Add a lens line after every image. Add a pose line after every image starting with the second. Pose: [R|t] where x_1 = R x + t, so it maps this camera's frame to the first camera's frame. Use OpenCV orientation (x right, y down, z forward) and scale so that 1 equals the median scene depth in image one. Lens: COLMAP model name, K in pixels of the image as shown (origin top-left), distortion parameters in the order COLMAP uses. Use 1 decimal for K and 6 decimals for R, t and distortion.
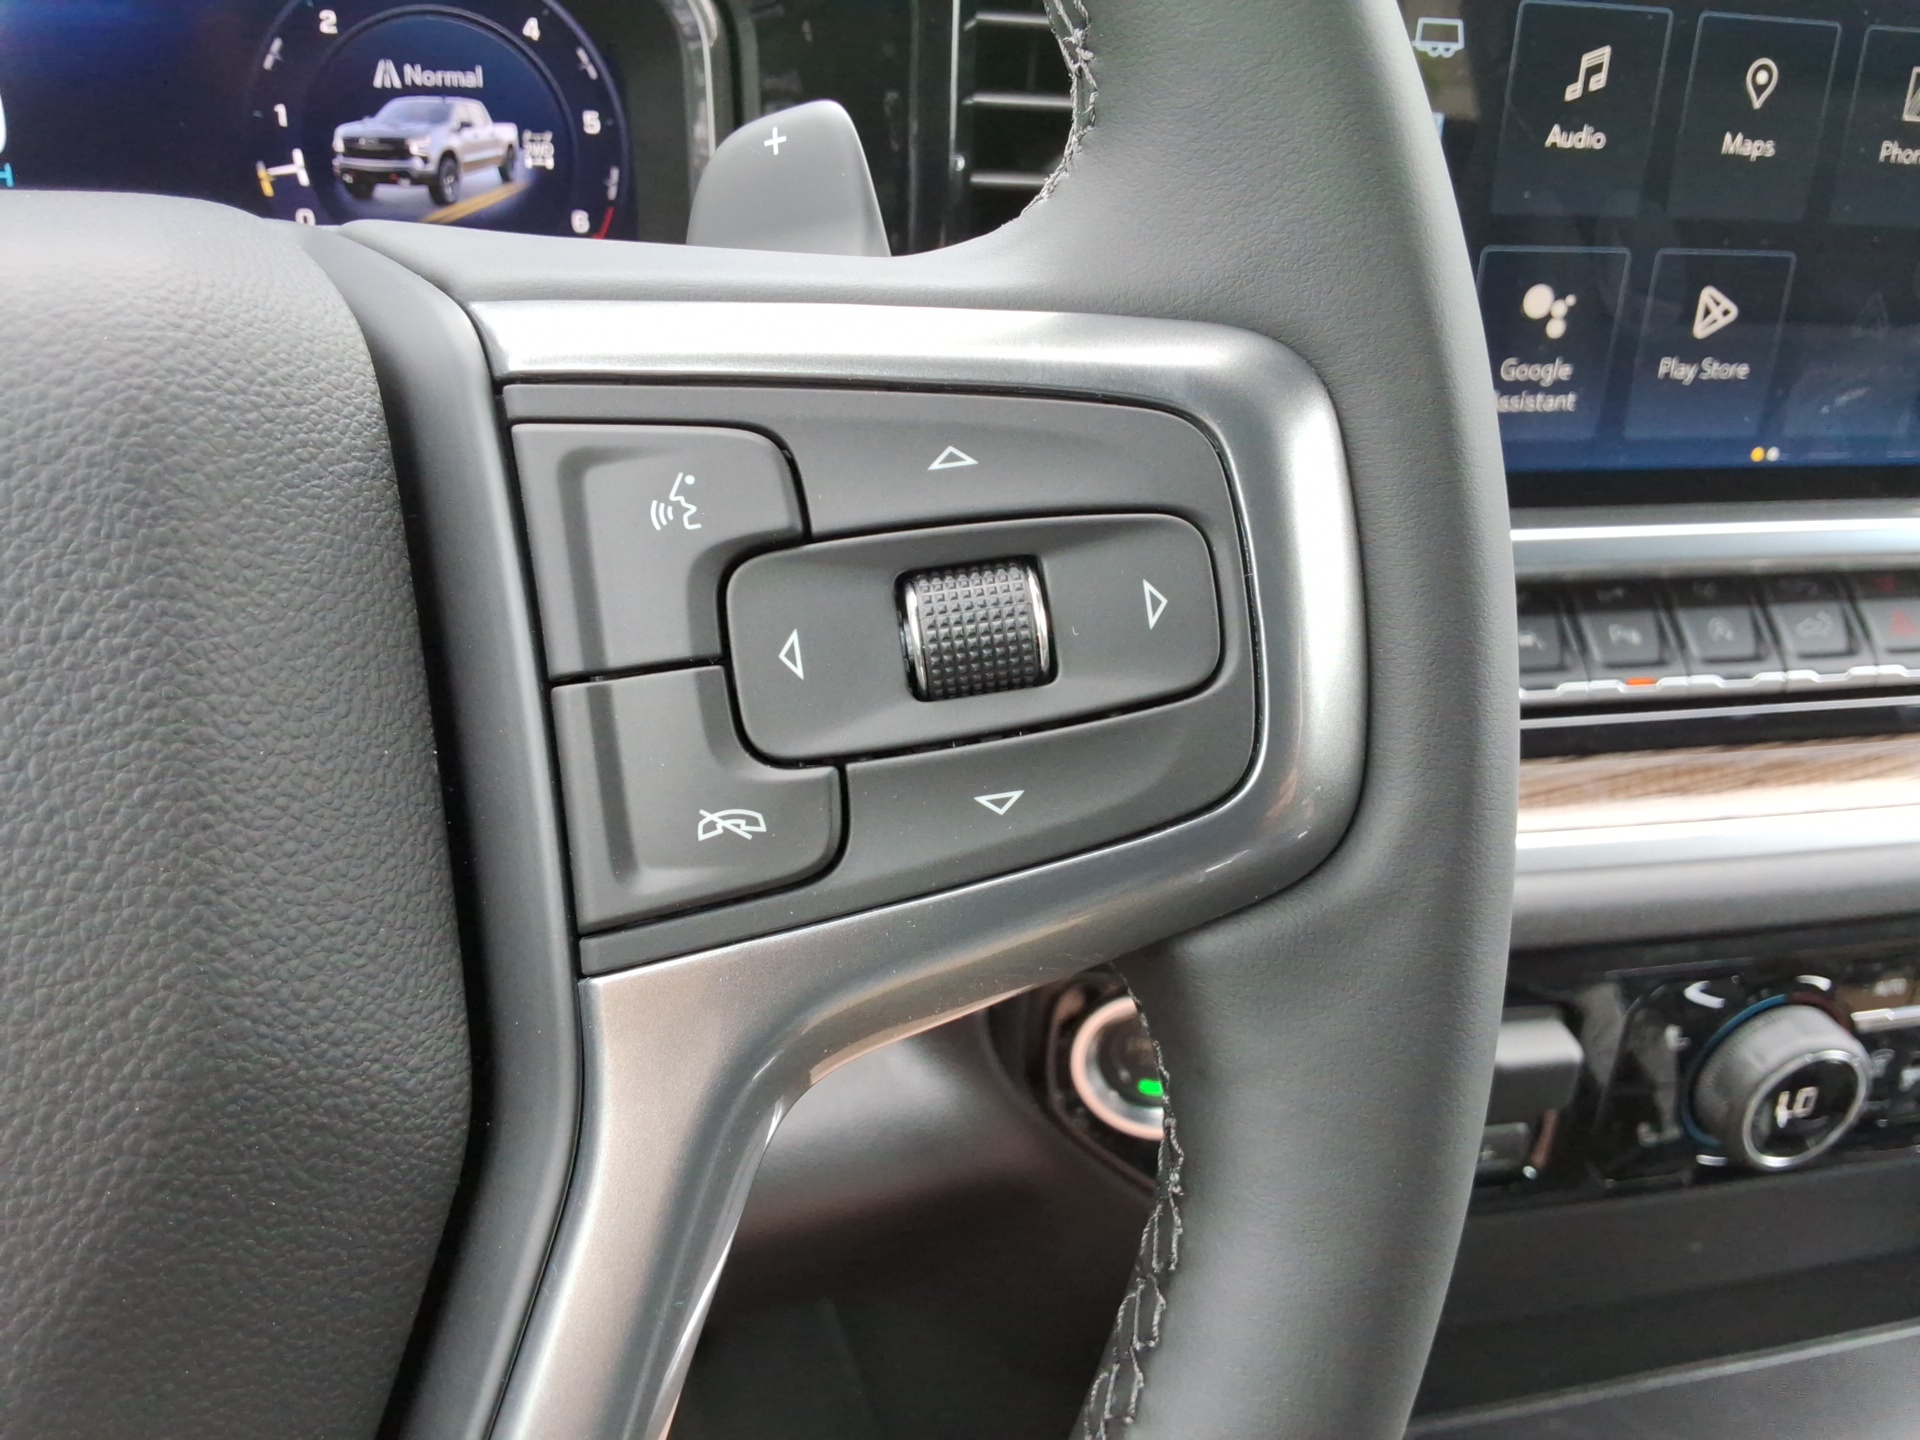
lens RADIAL K [[1554.5, 0, 978.4], [0, 1554.5, 708.8], [0, 0, 1]] dist [0.121588, -0.215905]
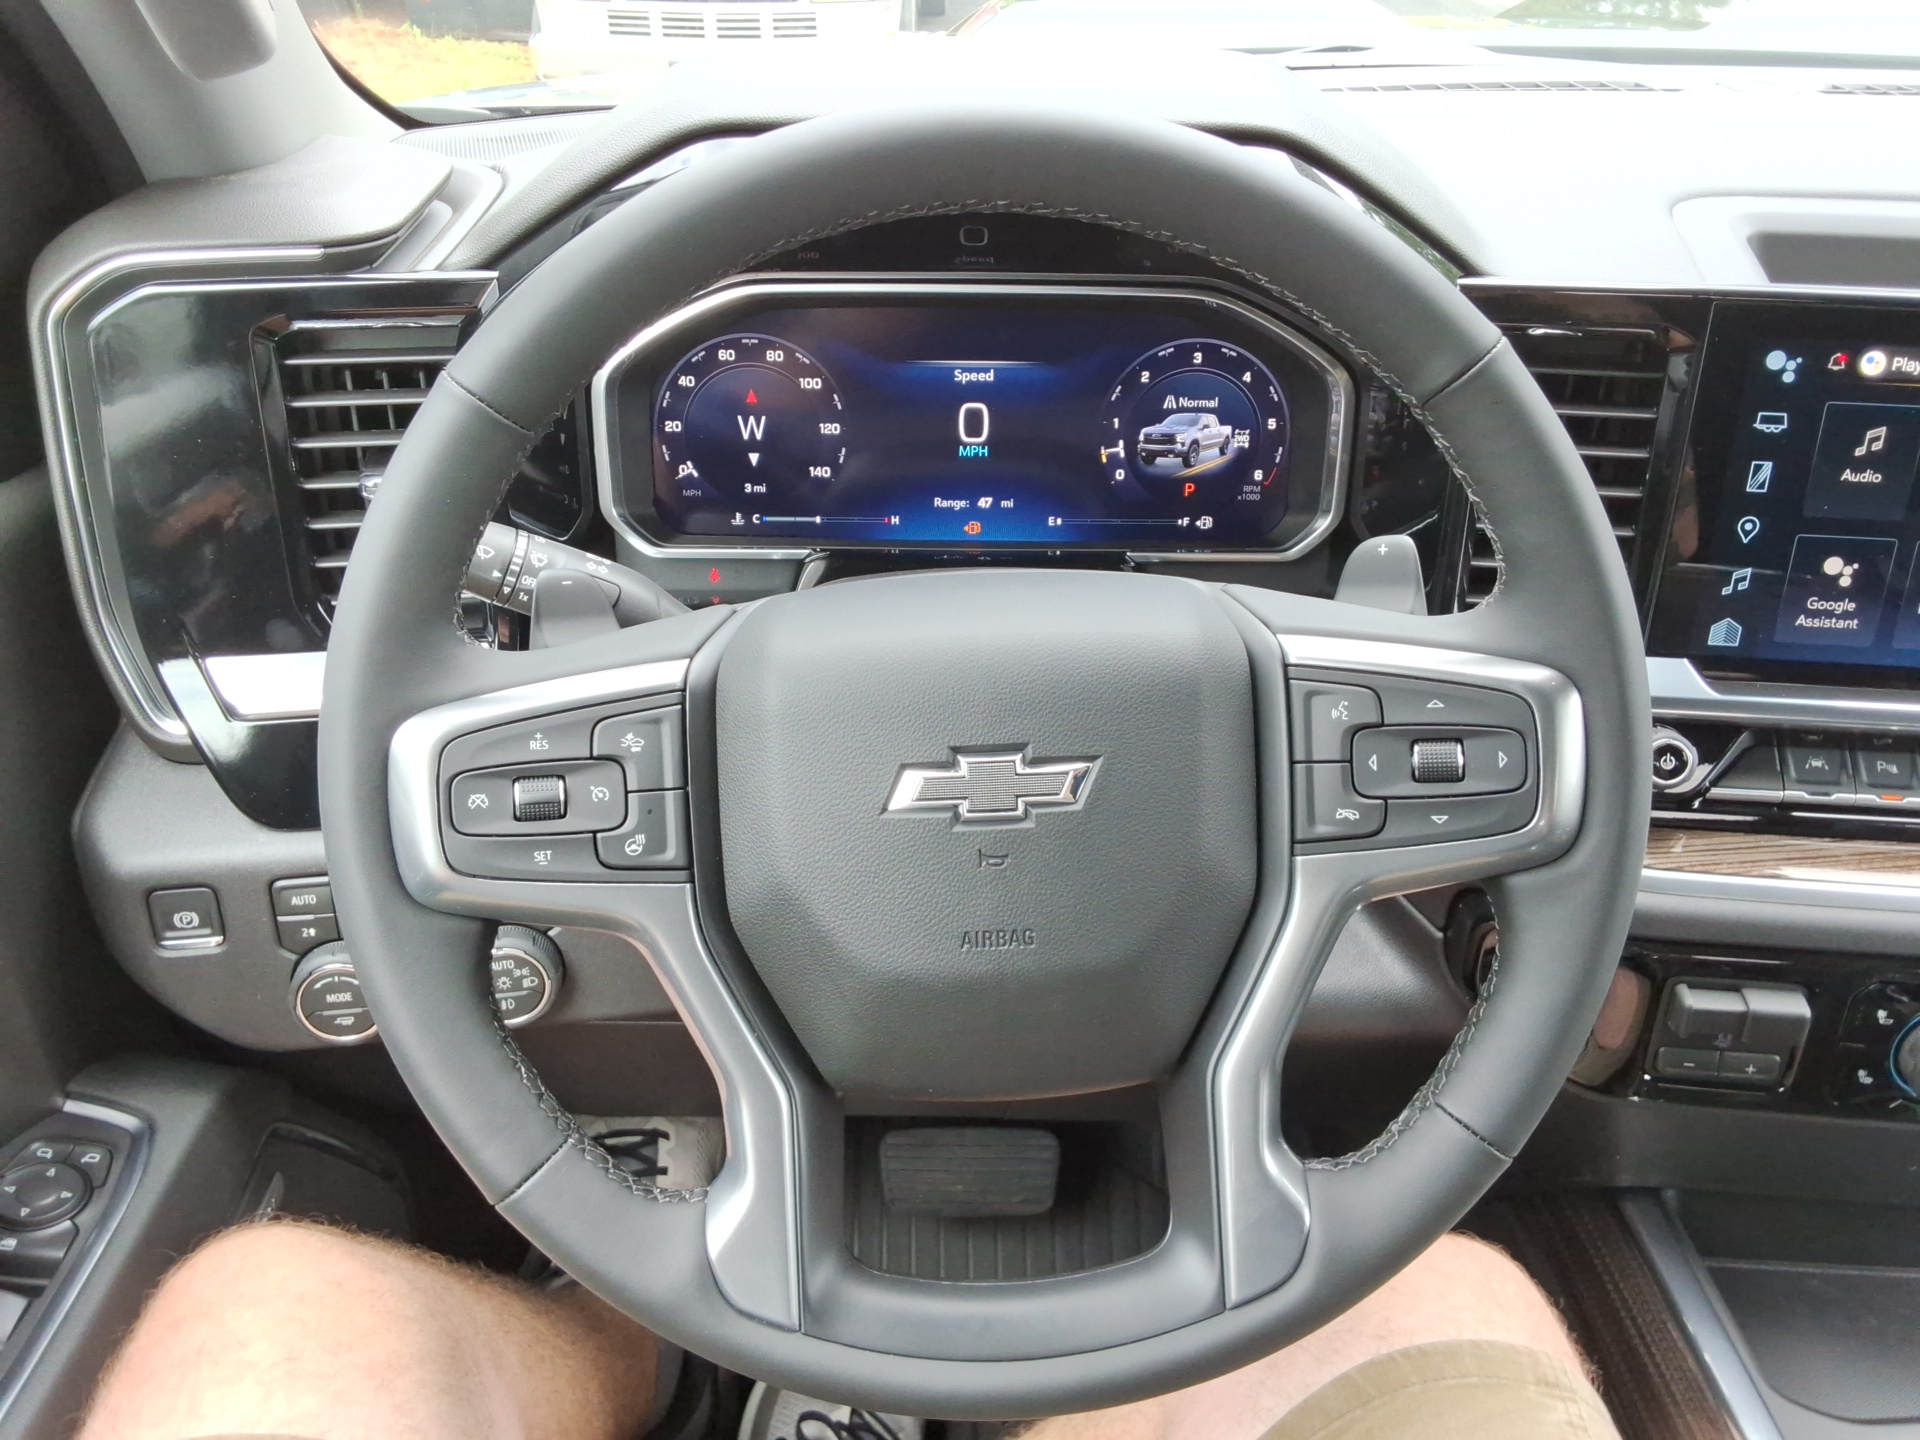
lens RADIAL K [[1532.5, 0, 977.7], [0, 1532.5, 705.8], [0, 0, 1]] dist [0.125640, -0.199036]
pose [[0.942686, 0.107135, -0.316016, 0.039079], [-0.104576, 0.994200, 0.025097, -0.057553], [0.316872, 0.009389, 0.948422, -0.877037]]
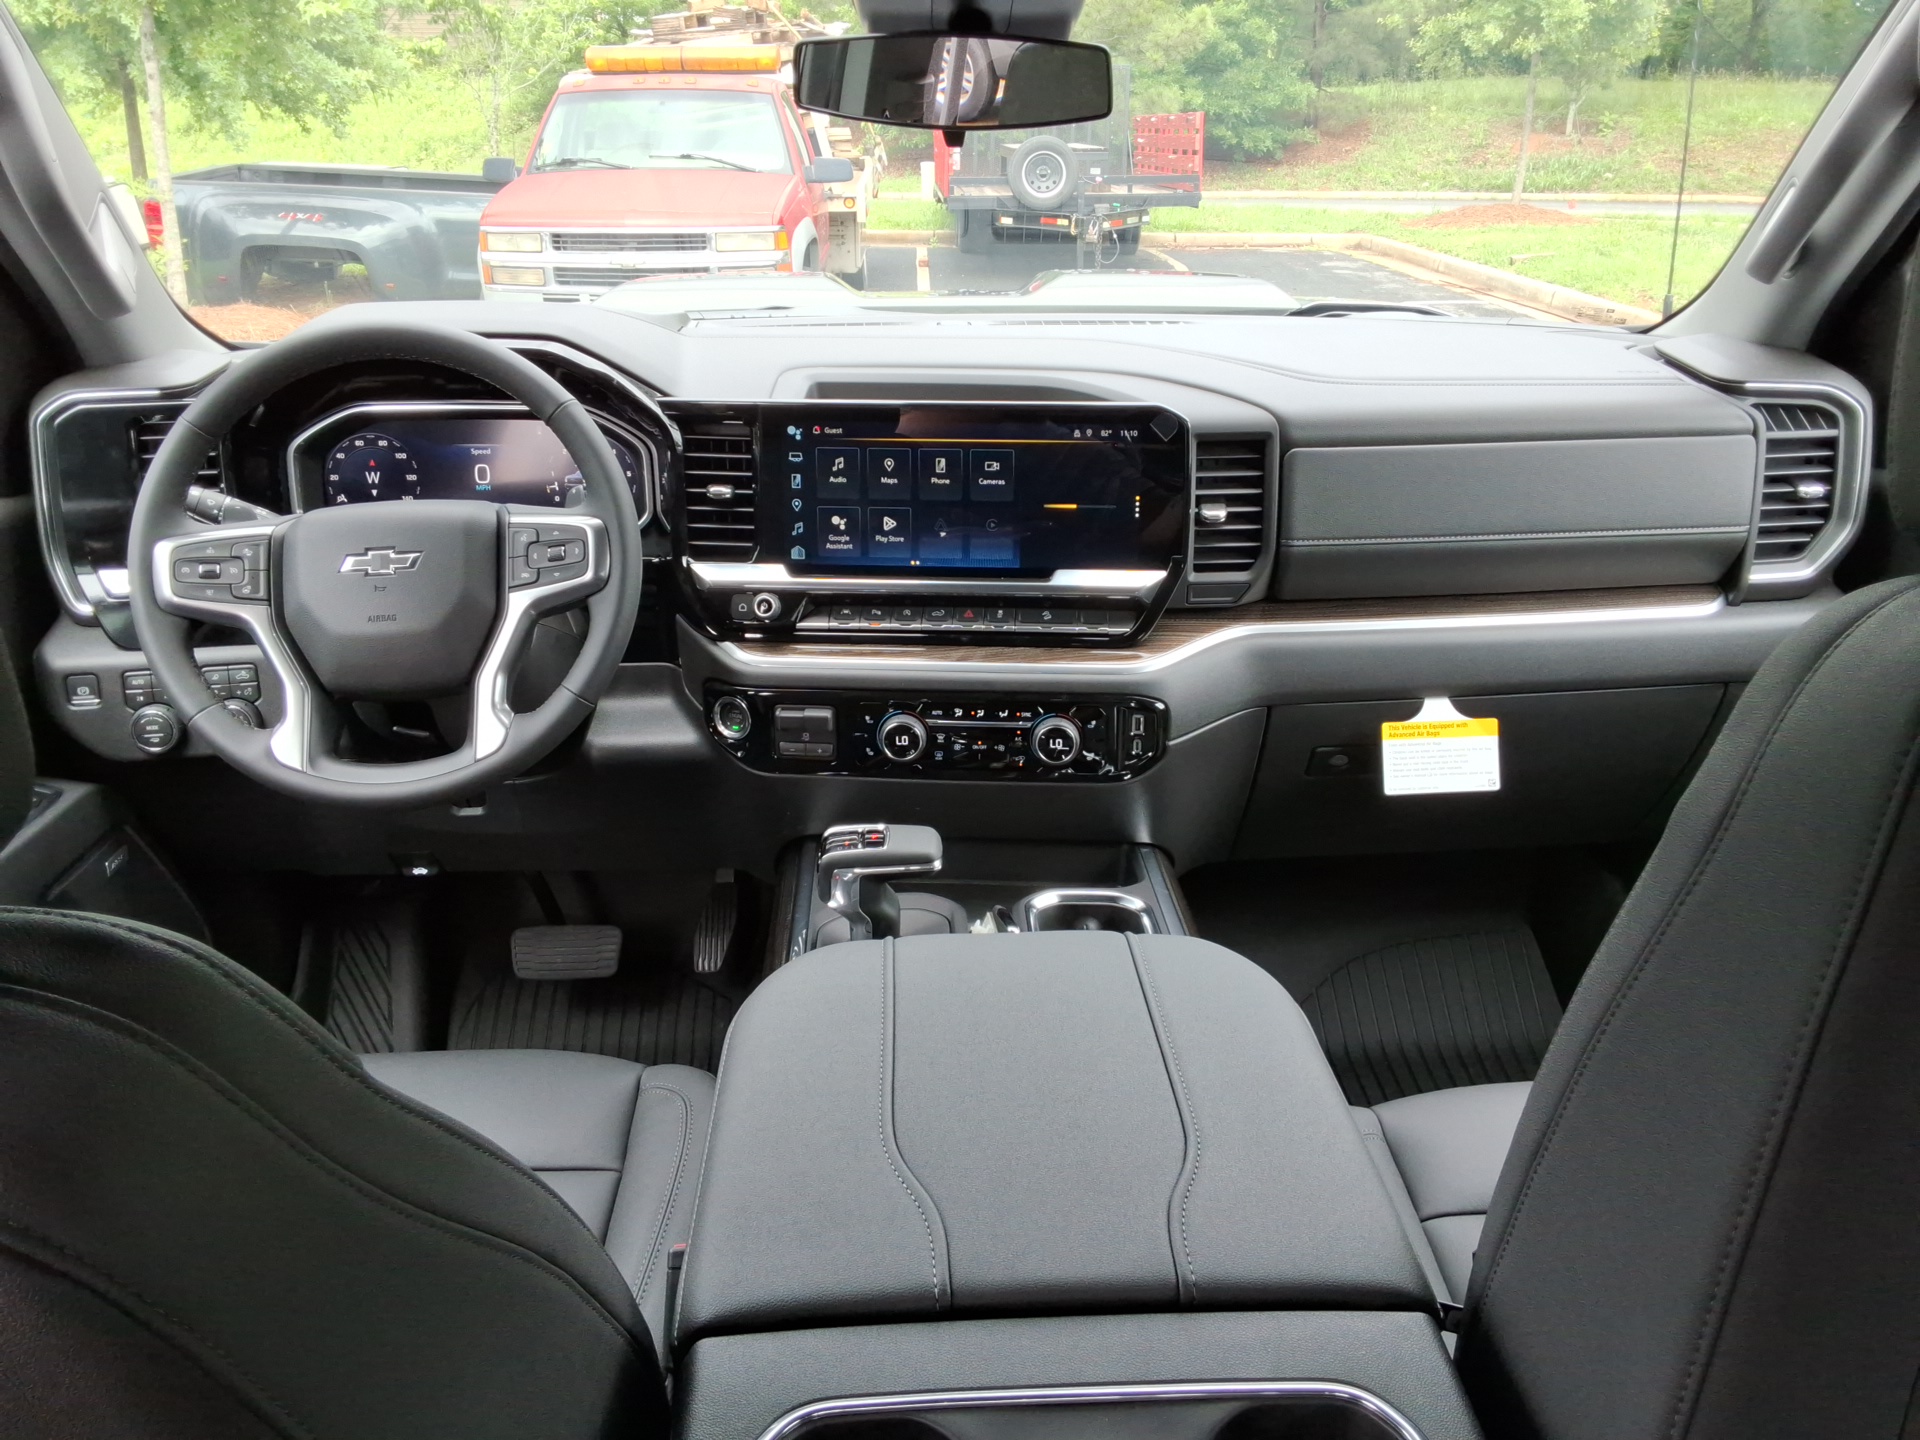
lens RADIAL K [[1514.2, 0, 993.9], [0, 1514.2, 720.9], [0, 0, 1]] dist [0.090479, -0.165451]
pose [[0.954130, 0.041214, -0.296544, 1.864617], [-0.080052, 0.989536, -0.120041, 0.646080], [0.288494, 0.138274, 0.947445, -2.350109]]
